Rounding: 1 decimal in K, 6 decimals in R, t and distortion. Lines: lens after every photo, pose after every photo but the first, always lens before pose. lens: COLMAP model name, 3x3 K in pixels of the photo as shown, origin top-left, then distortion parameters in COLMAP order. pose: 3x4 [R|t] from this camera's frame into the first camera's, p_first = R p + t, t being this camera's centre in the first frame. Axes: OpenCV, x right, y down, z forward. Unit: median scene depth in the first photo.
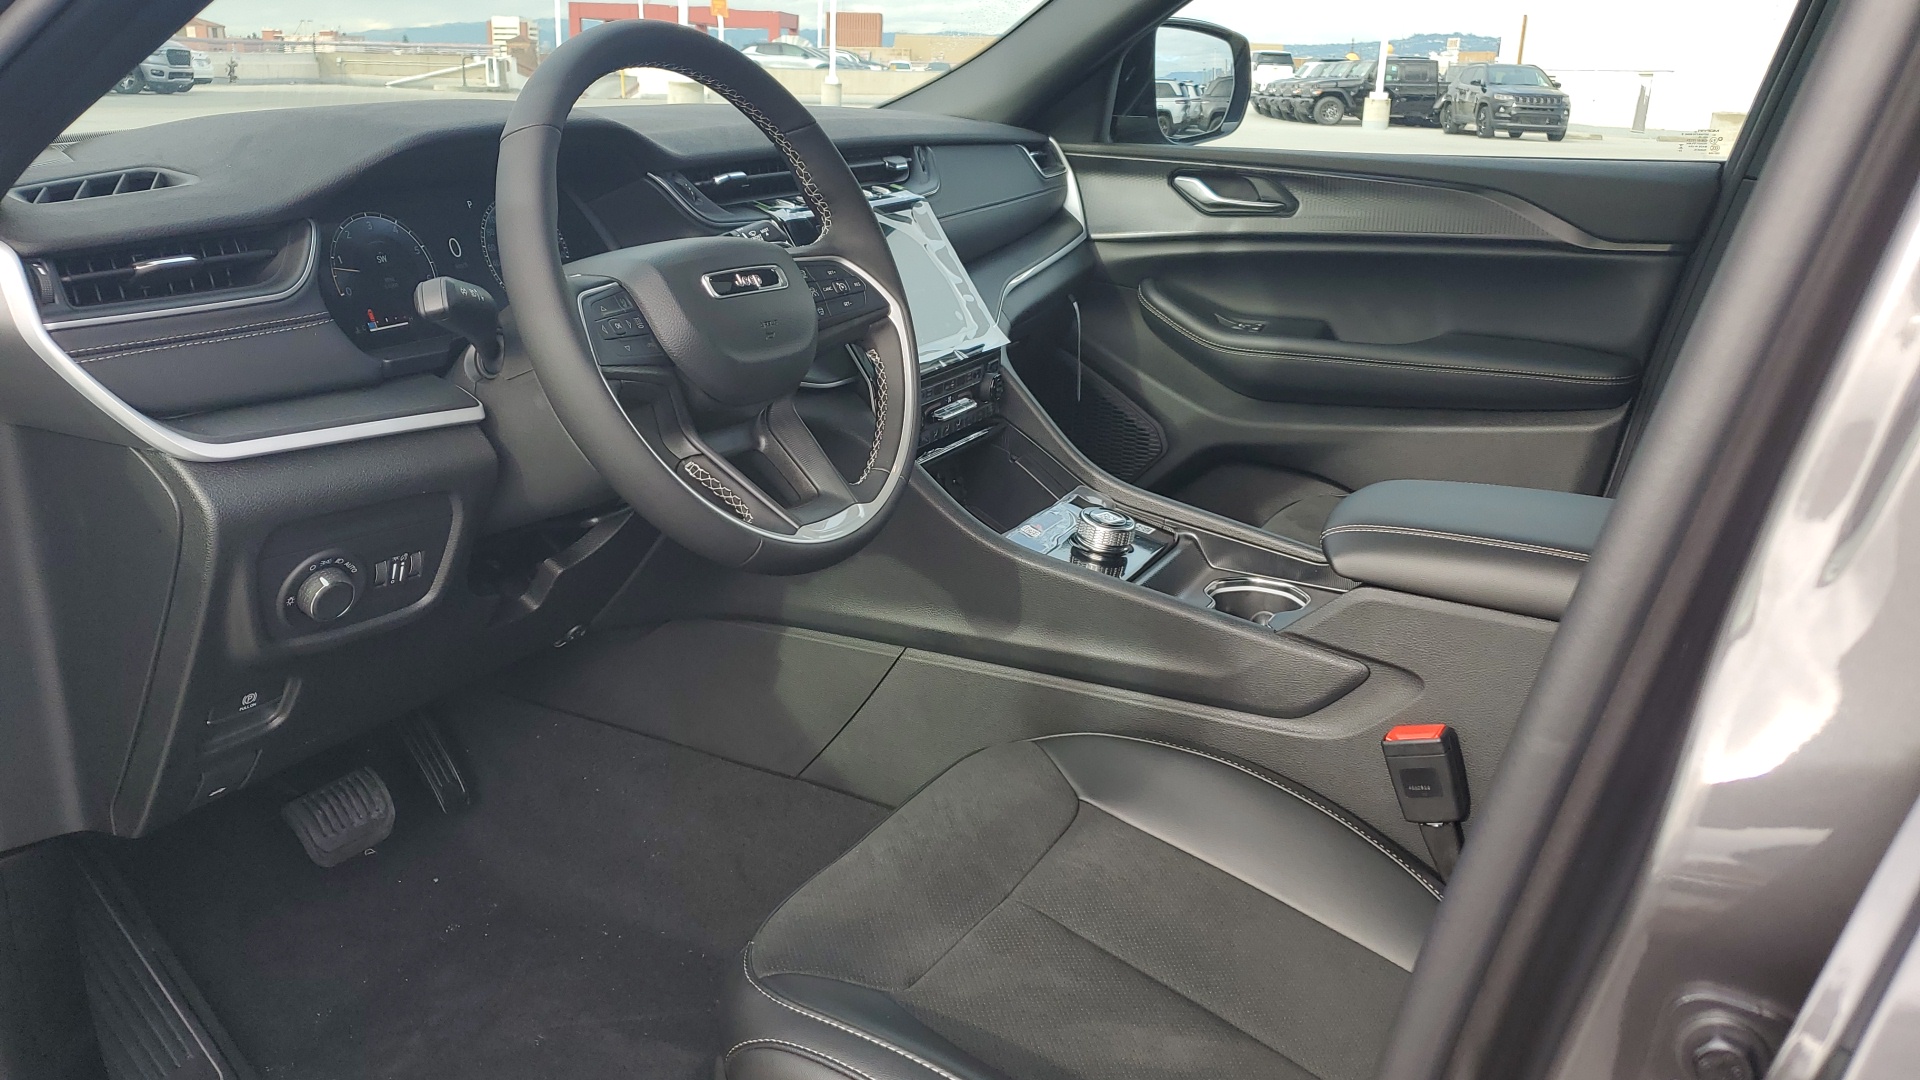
lens RADIAL K [[1570.3, 0, 955.2], [0, 1570.3, 533.4], [0, 0, 1]] dist [0.252817, -0.707294]
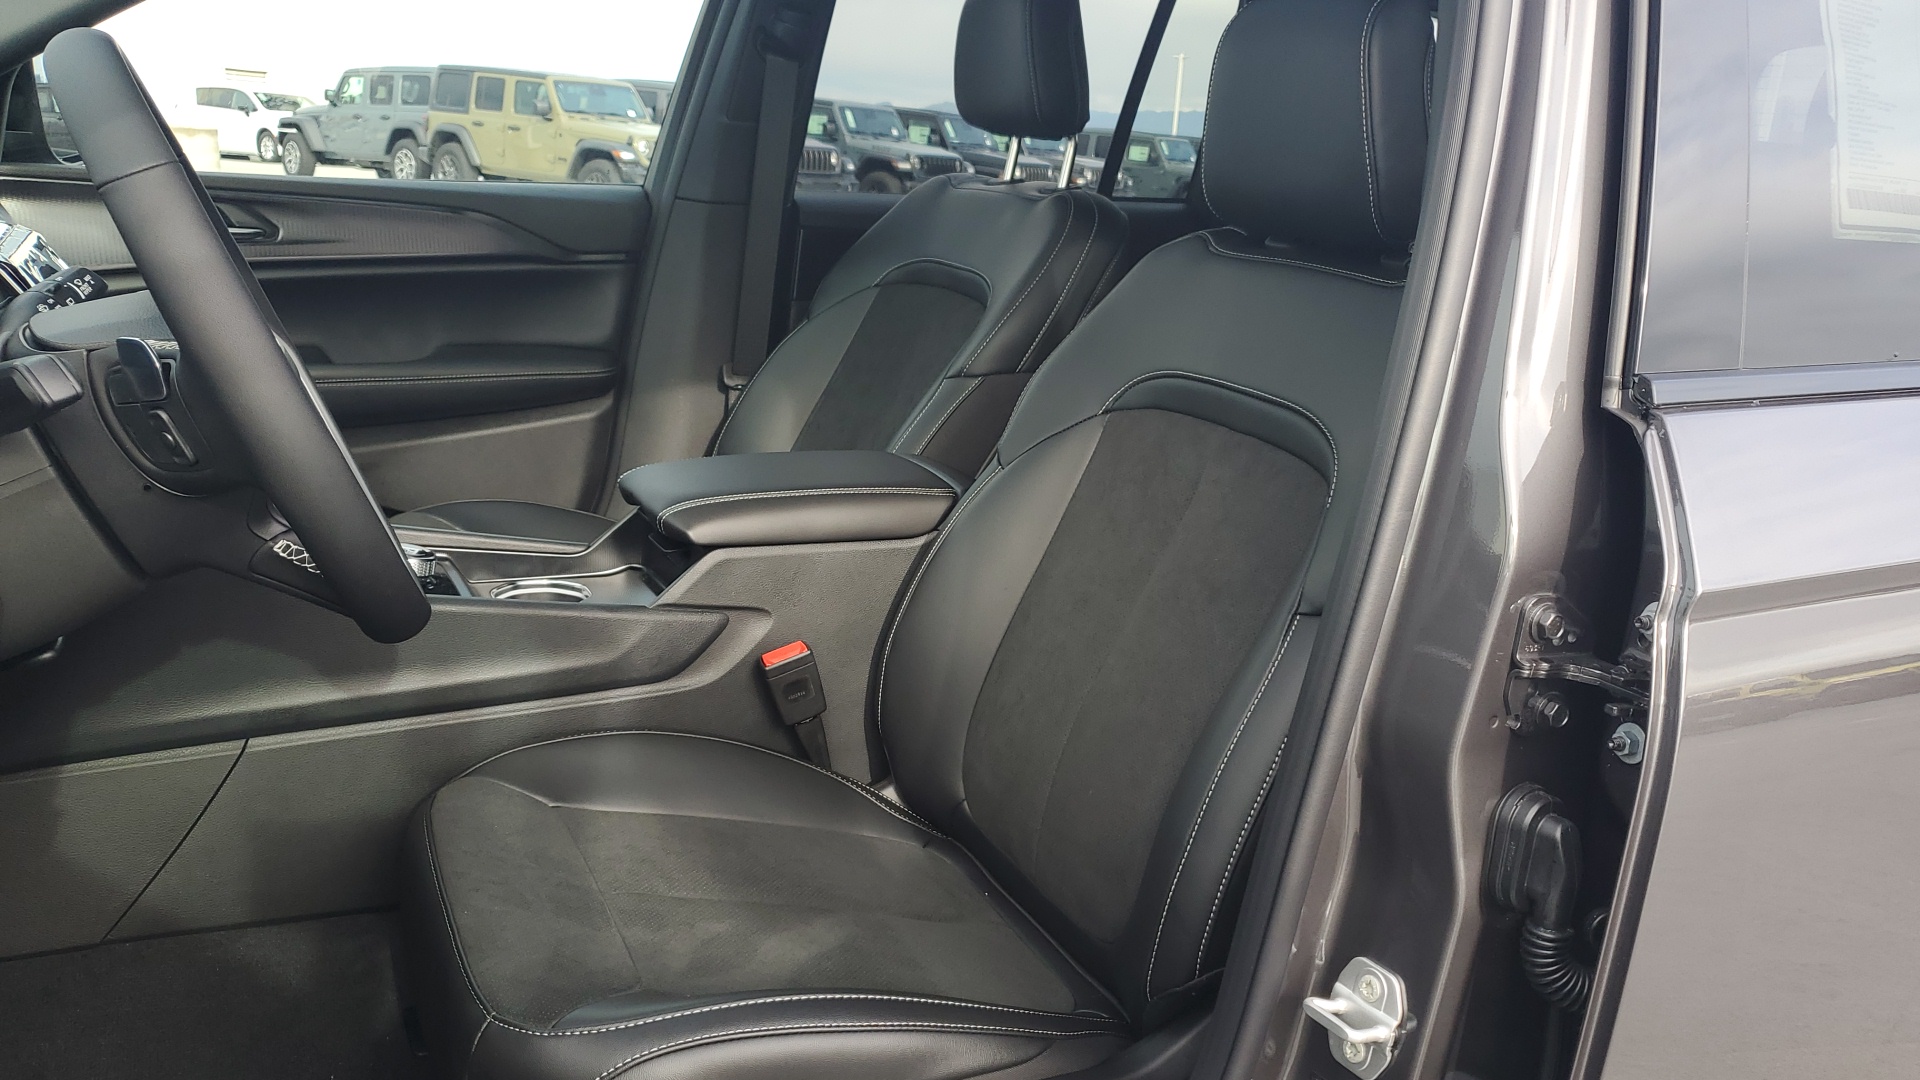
lens RADIAL K [[1593.2, 0, 990.7], [0, 1593.2, 537.4], [0, 0, 1]] dist [0.102613, -0.165956]
pose [[0.557777, -0.191371, 0.807627, -0.481778], [0.198415, 0.975587, 0.094137, -0.037763], [-0.805926, 0.107738, 0.582131, 0.121968]]
